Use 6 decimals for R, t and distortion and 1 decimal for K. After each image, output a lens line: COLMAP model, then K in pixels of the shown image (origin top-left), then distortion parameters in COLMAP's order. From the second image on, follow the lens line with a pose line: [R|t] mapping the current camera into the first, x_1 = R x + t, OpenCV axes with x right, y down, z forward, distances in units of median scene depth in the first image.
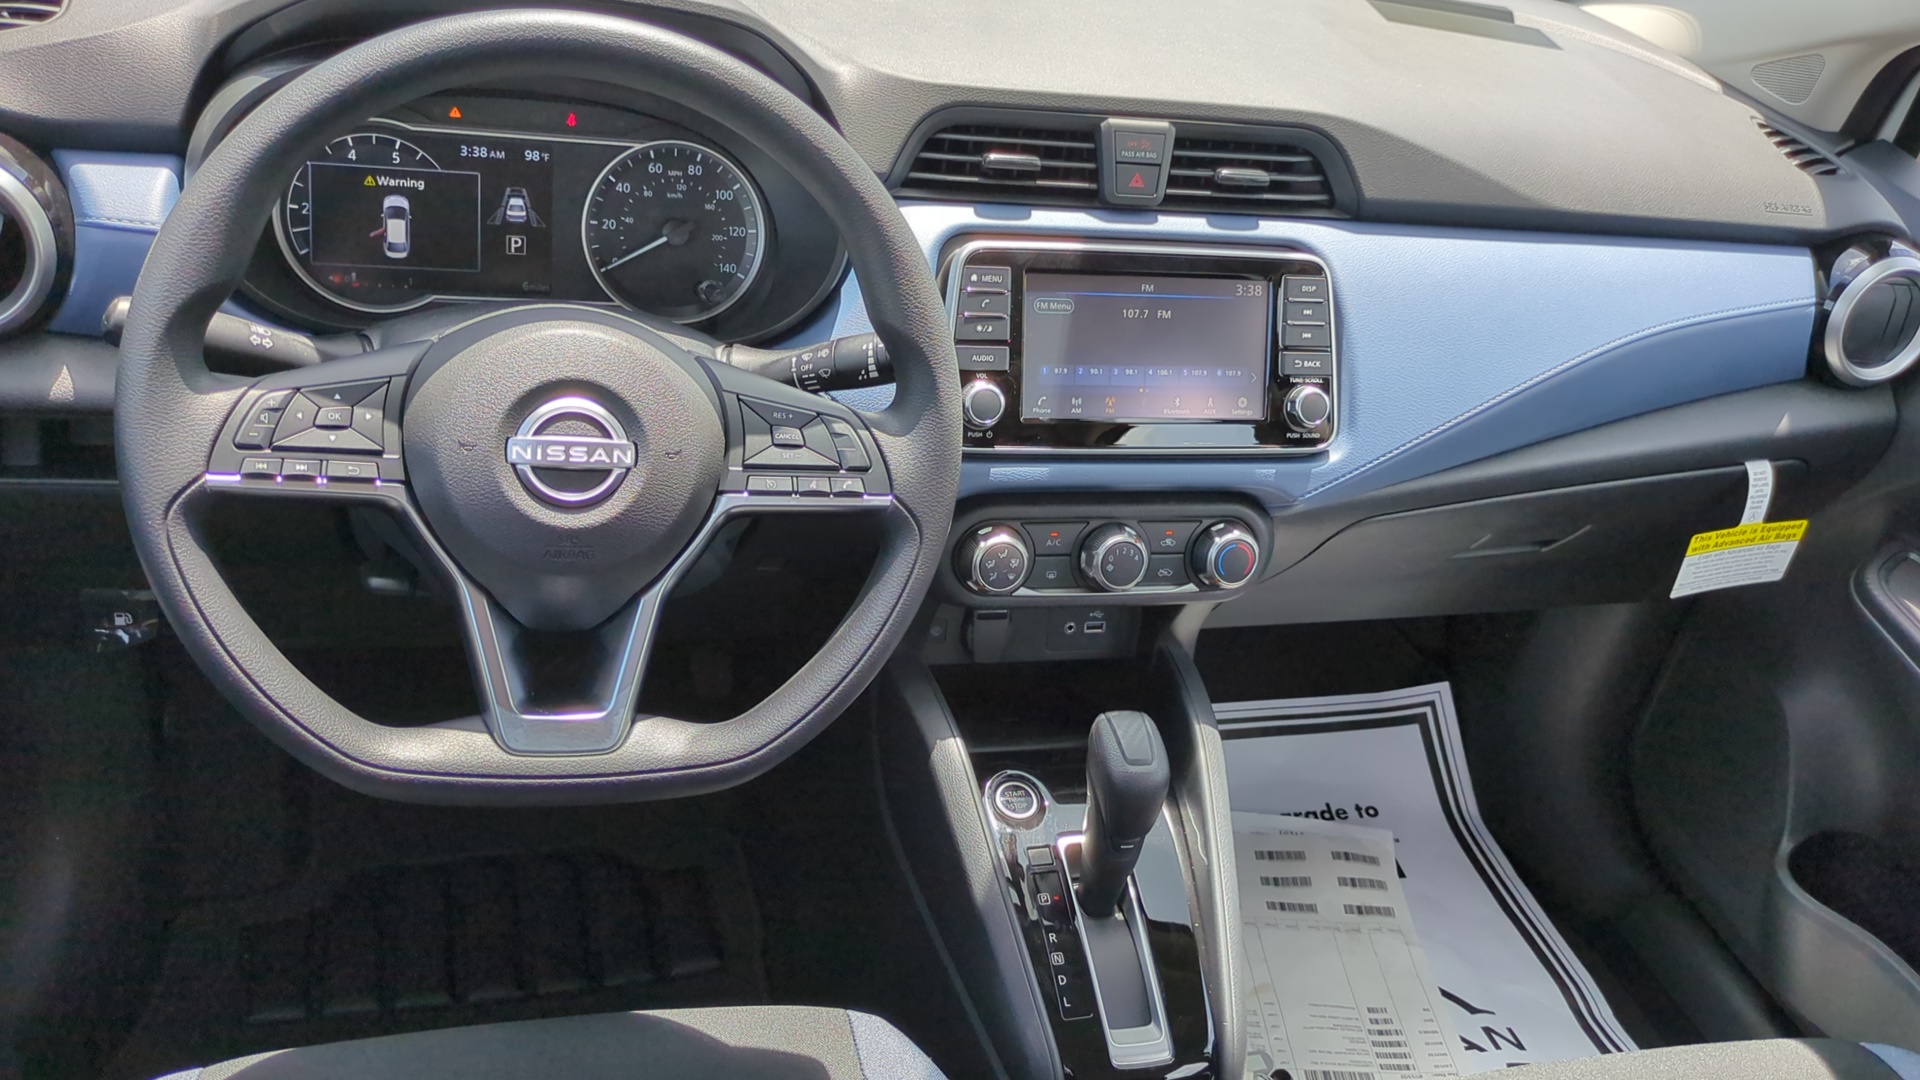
lens RADIAL K [[1498.0, 0, 951.4], [0, 1498.0, 538.2], [0, 0, 1]] dist [0.006644, -0.000591]
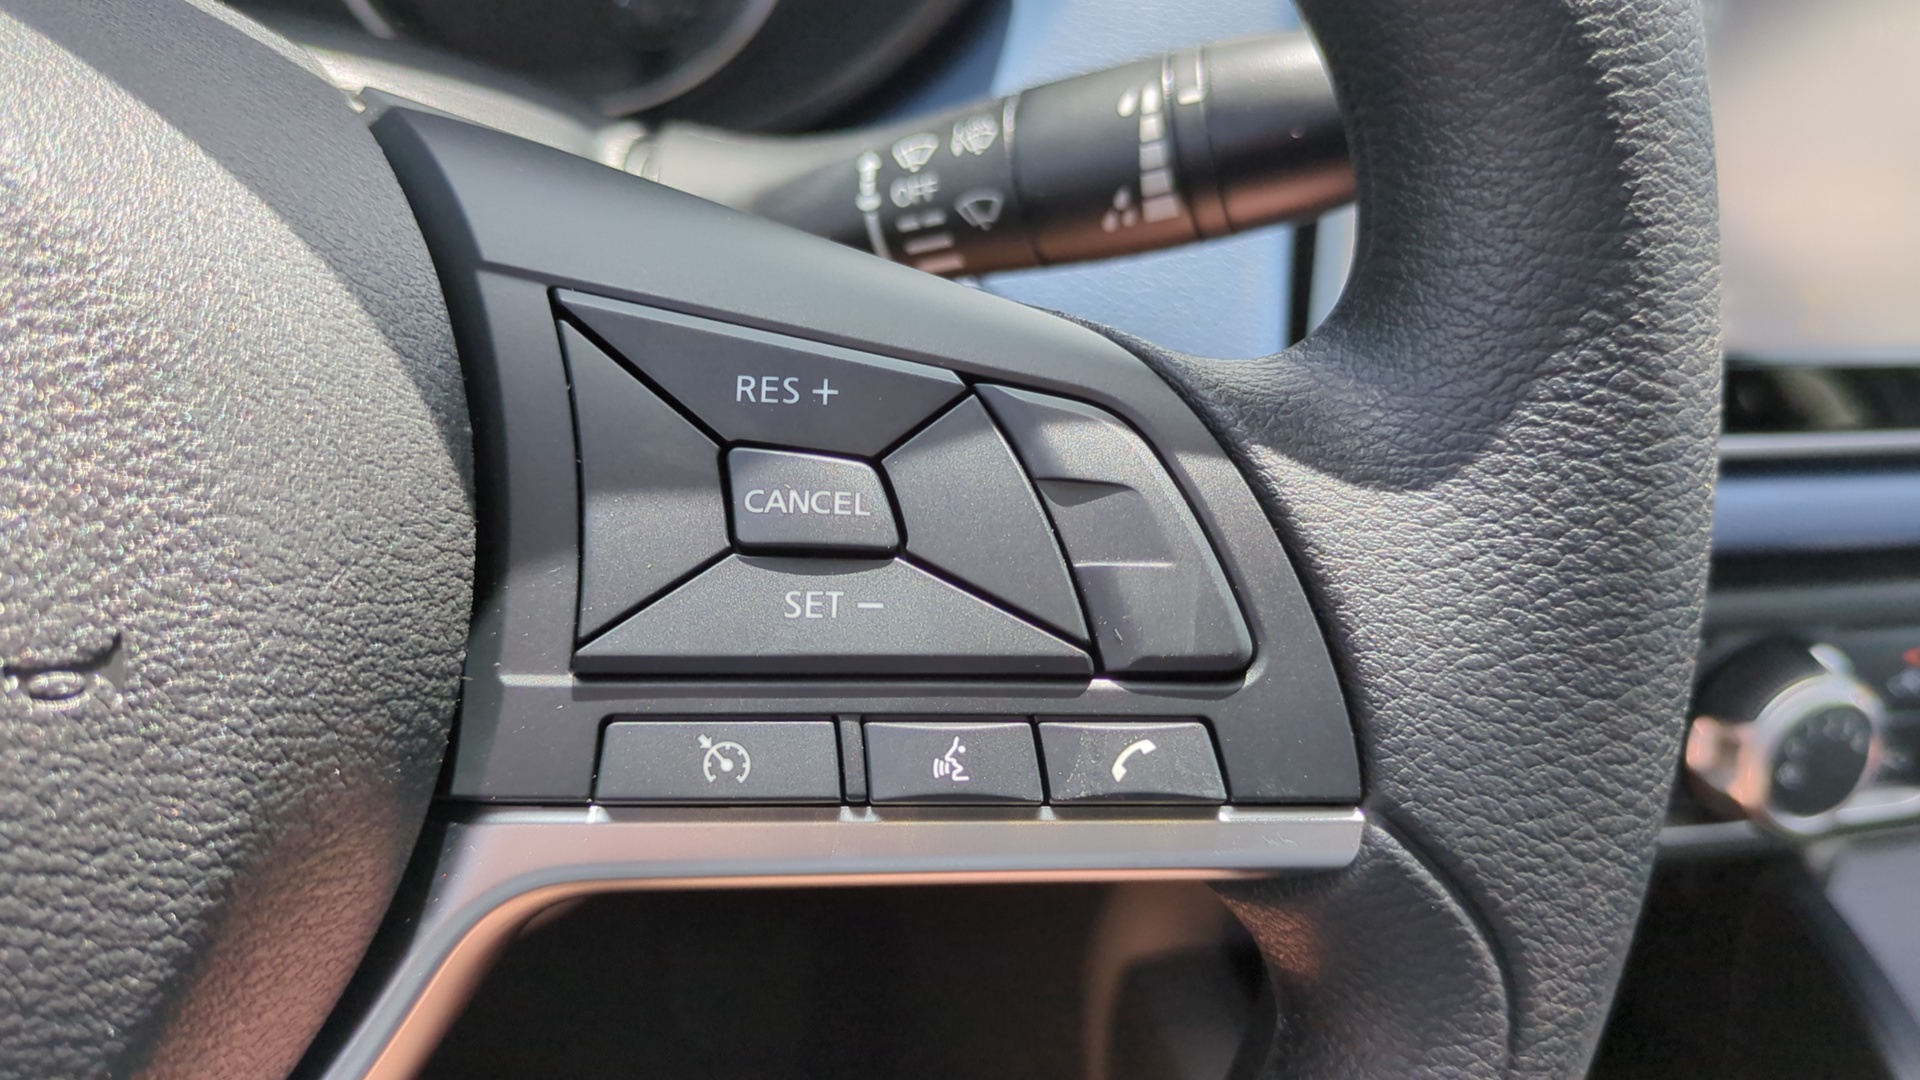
lens RADIAL K [[1498.0, 0, 951.4], [0, 1498.0, 538.2], [0, 0, 1]] dist [0.006644, -0.000591]
pose [[0.996592, -0.008900, -0.082008, -0.060596], [0.013947, 0.998029, 0.061178, -0.059307], [0.081302, -0.062113, 0.994752, 0.647235]]
